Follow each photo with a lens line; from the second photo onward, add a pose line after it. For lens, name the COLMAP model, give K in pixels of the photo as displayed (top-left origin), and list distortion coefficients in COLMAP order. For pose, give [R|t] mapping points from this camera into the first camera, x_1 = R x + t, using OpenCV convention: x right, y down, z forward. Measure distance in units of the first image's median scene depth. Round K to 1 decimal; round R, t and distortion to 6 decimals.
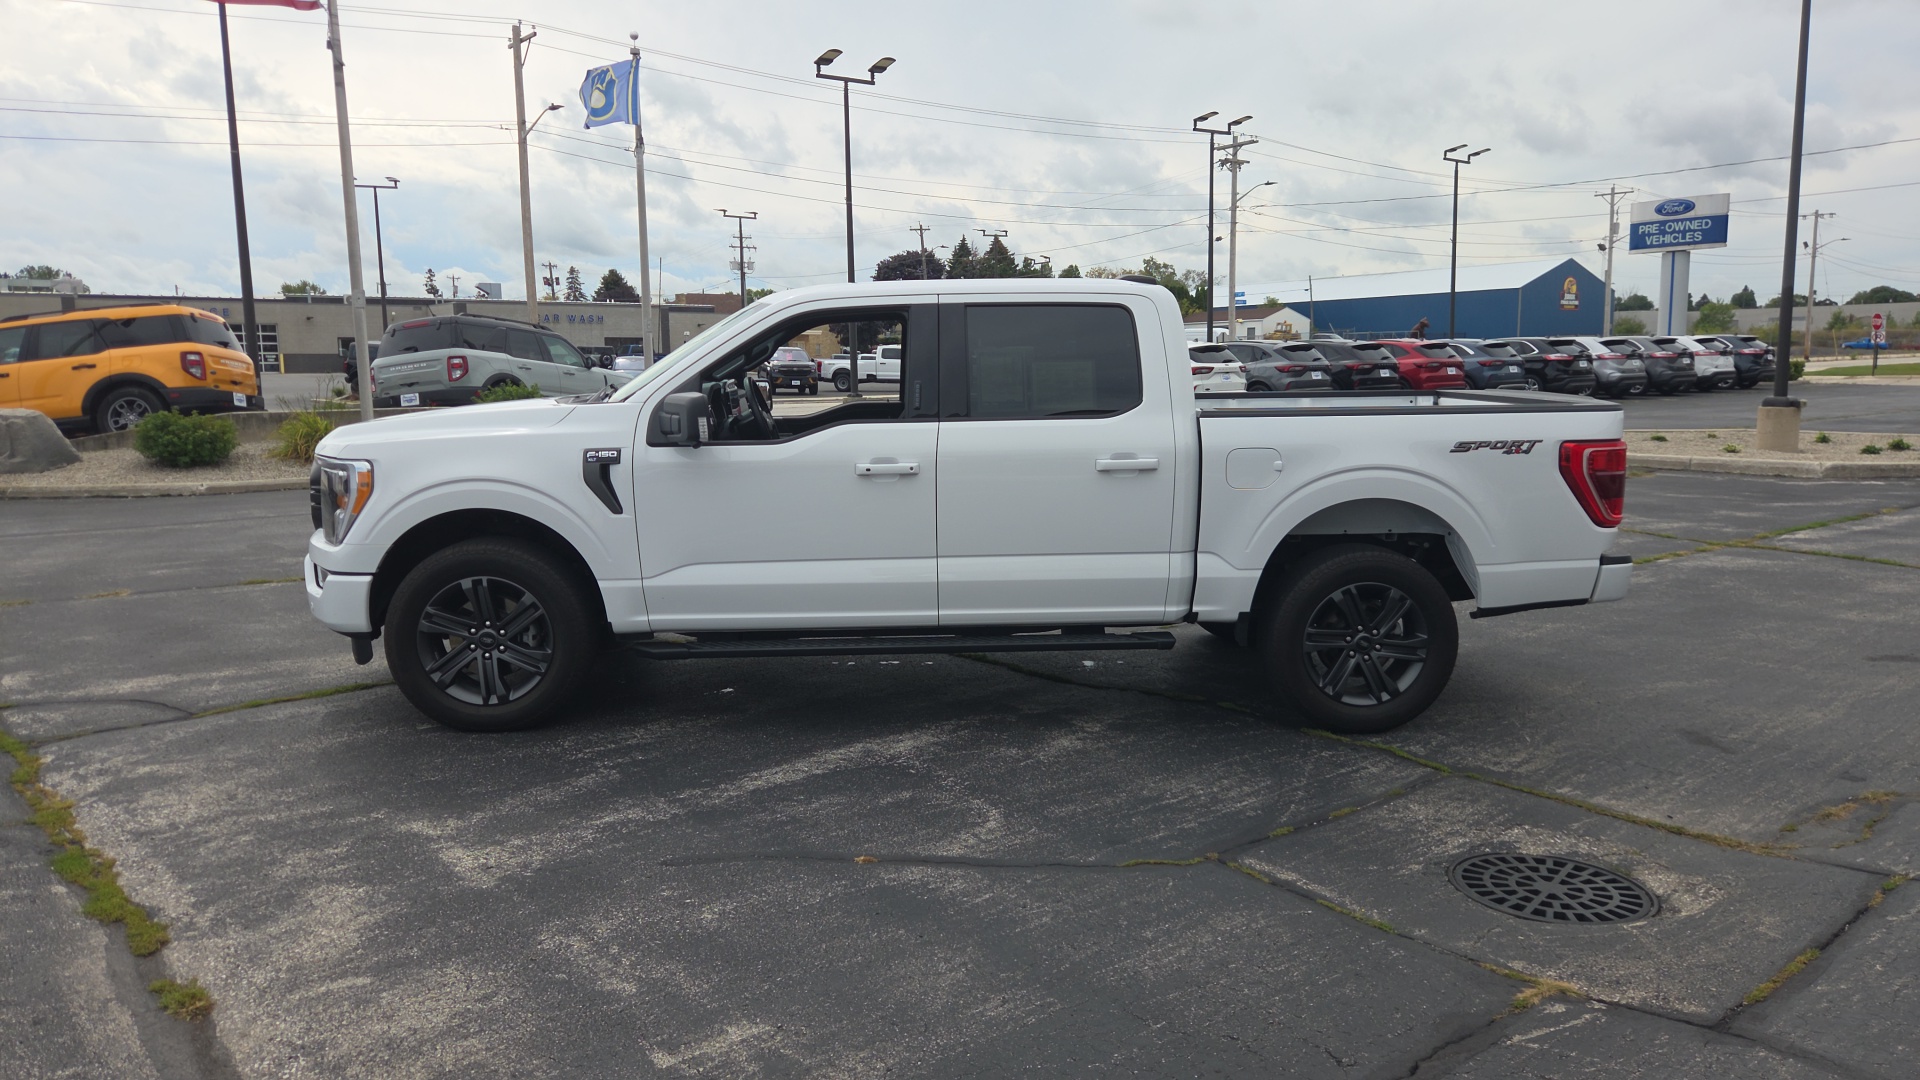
lens RADIAL K [[1278.7, 0, 955.5], [0, 1278.7, 533.3], [0, 0, 1]] dist [0.081925, -0.067096]
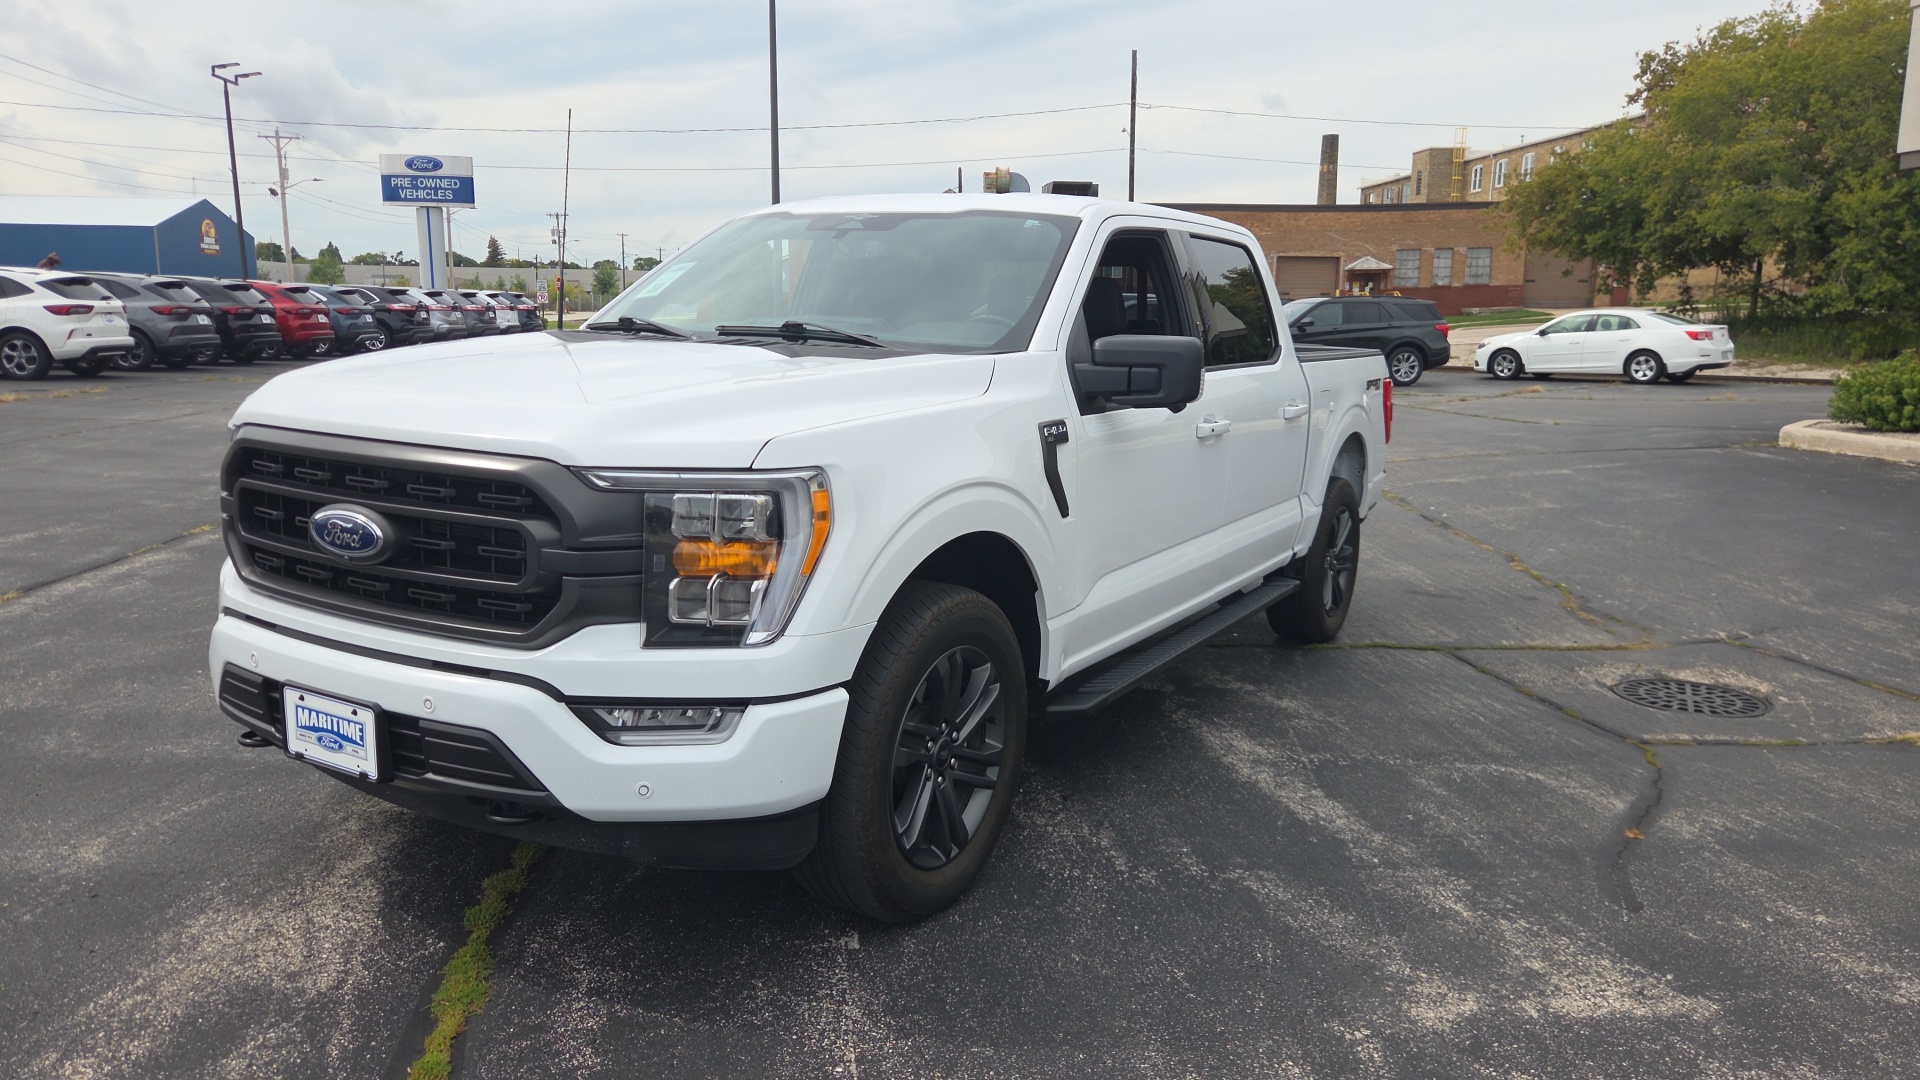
lens RADIAL K [[1282.6, 0, 959.7], [0, 1282.6, 532.3], [0, 0, 1]] dist [0.076711, -0.064932]
pose [[0.550058, -0.119731, 0.826499, -0.820819], [0.090005, 0.992404, 0.083864, -0.066159], [-0.830262, 0.028259, 0.556657, 0.651487]]
